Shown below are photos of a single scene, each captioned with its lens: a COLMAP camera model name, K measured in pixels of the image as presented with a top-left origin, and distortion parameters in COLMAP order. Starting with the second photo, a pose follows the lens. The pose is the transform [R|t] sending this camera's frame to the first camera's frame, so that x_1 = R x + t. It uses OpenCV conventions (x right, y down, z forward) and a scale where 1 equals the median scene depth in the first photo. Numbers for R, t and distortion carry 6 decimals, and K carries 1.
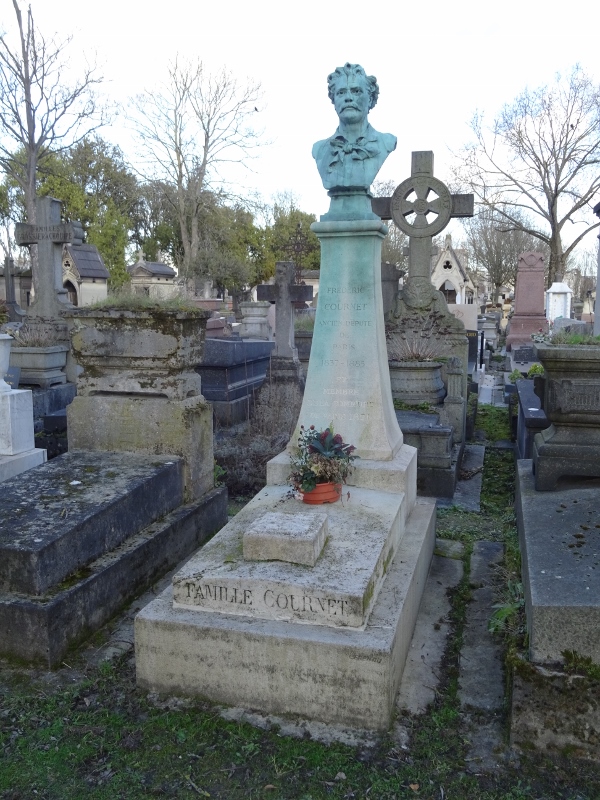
lens RADIAL K [[707.3, 0, 300.0], [0, 707.3, 400.0], [0, 0, 1]] dist [-0.015533, -0.007353]
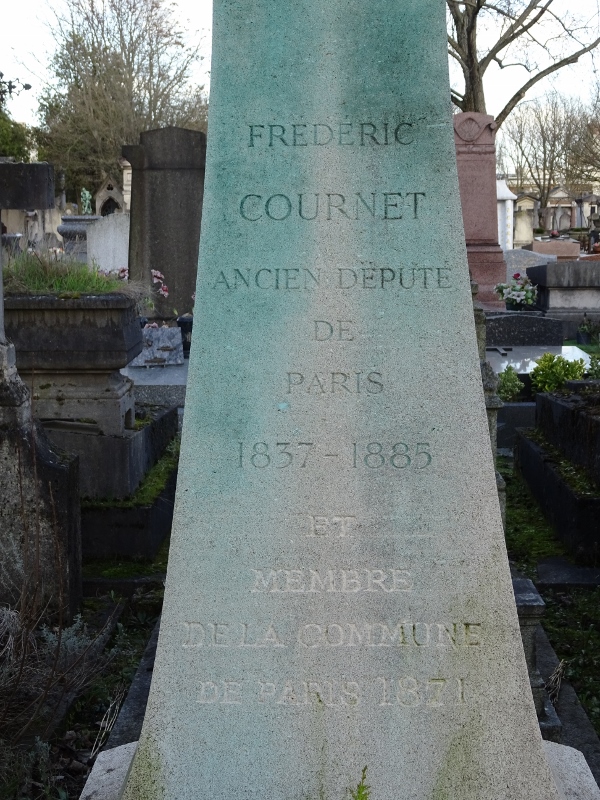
lens RADIAL K [[1359.6, 0, 300.0], [0, 1359.6, 400.0], [0, 0, 1]] dist [0.008216, -1.112048]
pose [[0.969487, -0.038338, 0.242126, -0.053552], [0.040382, 0.999178, -0.003484, -0.066669], [-0.241794, 0.013155, 0.970238, 0.565020]]
